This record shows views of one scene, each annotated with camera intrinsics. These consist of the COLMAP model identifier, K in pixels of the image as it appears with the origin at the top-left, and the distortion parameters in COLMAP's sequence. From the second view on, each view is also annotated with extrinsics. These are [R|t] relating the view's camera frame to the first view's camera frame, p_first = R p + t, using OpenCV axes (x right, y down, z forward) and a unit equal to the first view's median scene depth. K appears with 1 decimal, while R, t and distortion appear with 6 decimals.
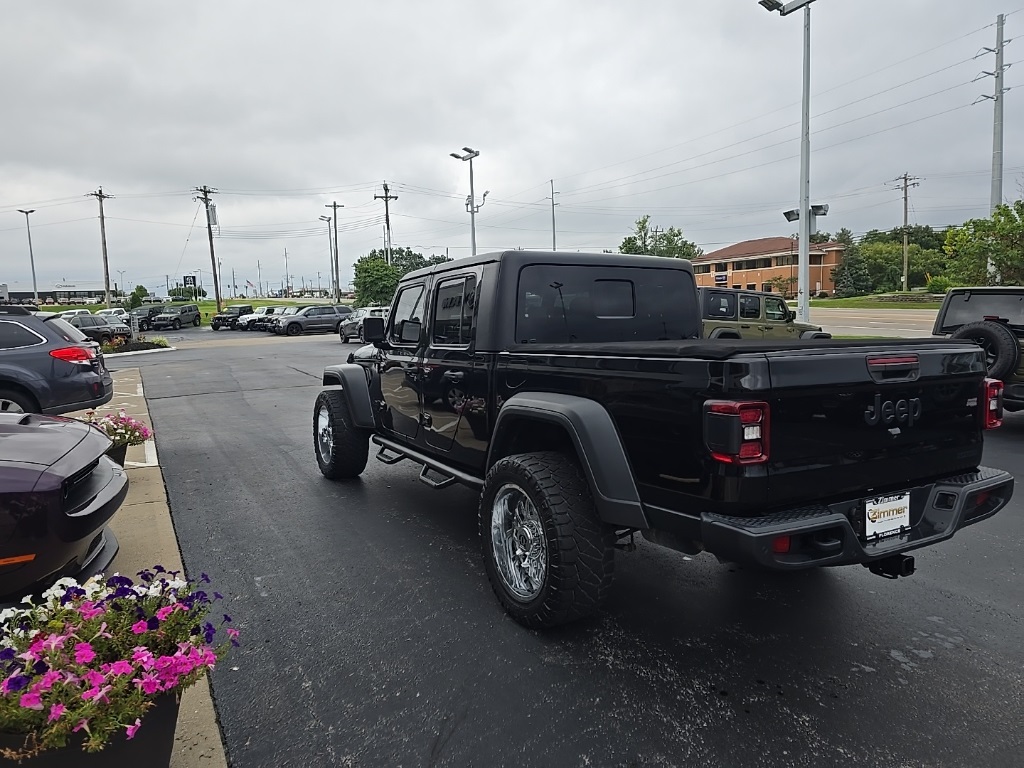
lens RADIAL K [[690.2, 0, 520.5], [0, 690.2, 392.1], [0, 0, 1]] dist [0.059792, -0.057444]
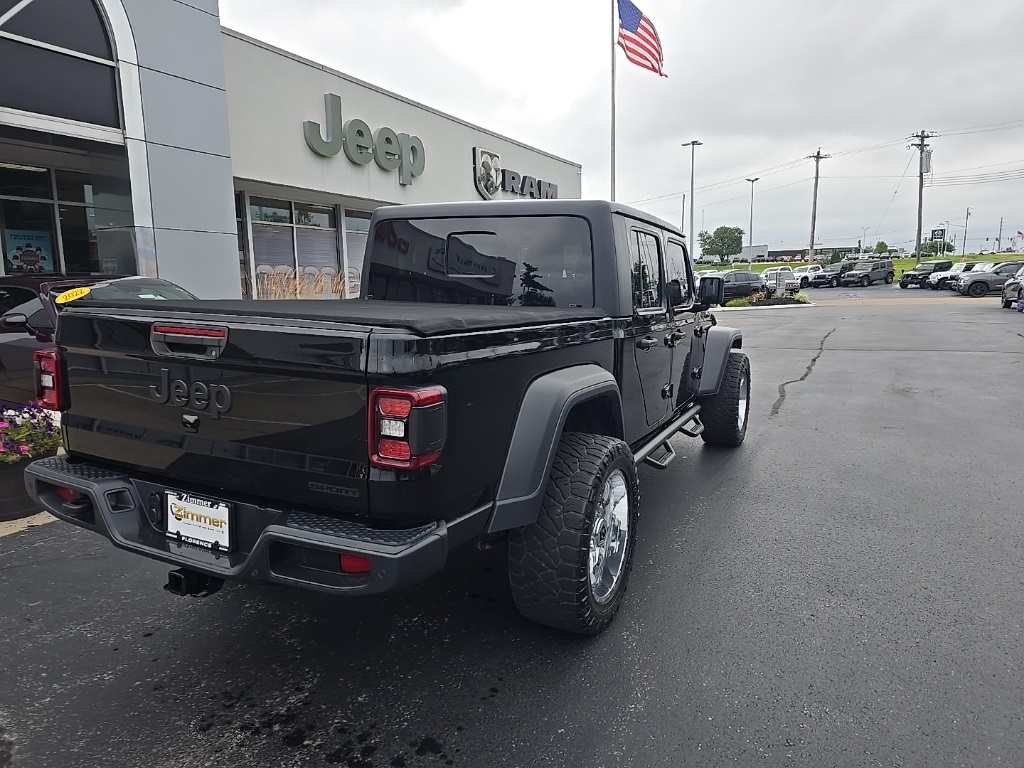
lens RADIAL K [[690.2, 0, 509.5], [0, 690.2, 390.0], [0, 0, 1]] dist [0.059792, -0.057444]
pose [[0.539552, 0.150675, -0.828360, 0.087379], [-0.102355, 0.988298, 0.113098, -0.006622], [0.835707, 0.023764, 0.548661, 0.054181]]
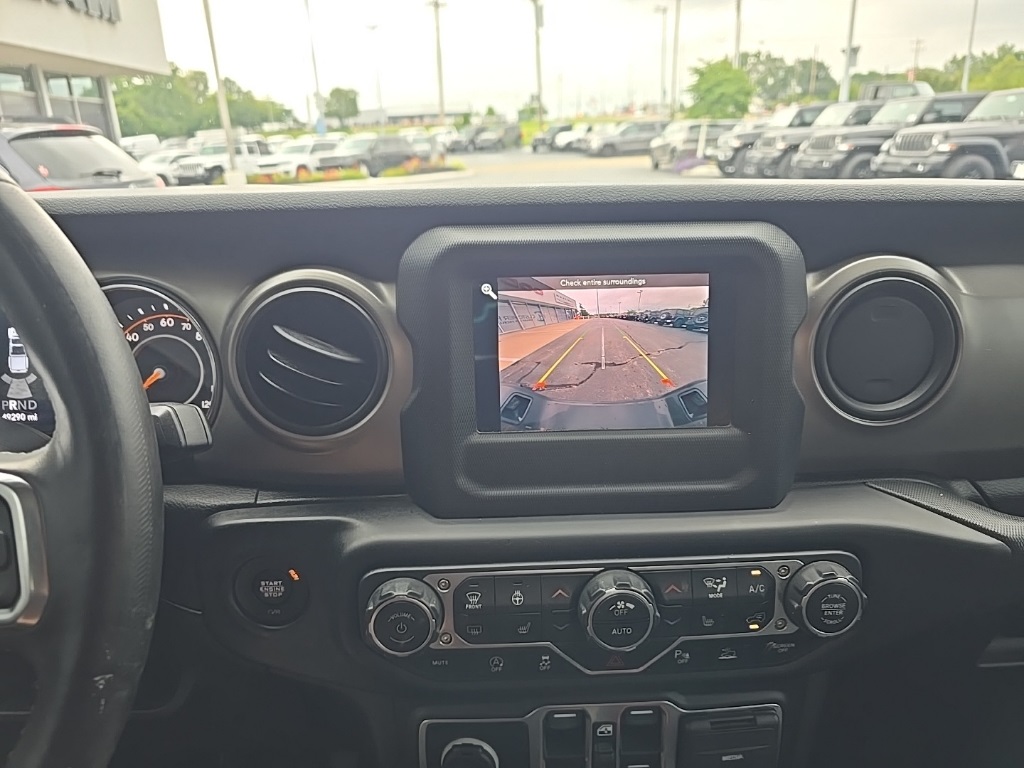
lens RADIAL K [[690.2, 0, 516.5], [0, 690.2, 391.3], [0, 0, 1]] dist [0.059792, -0.057444]
pose [[0.889623, 0.153025, -0.430295, -0.007392], [-0.045758, 0.967318, 0.249403, -0.012348], [0.454397, -0.202185, 0.867551, 0.127882]]
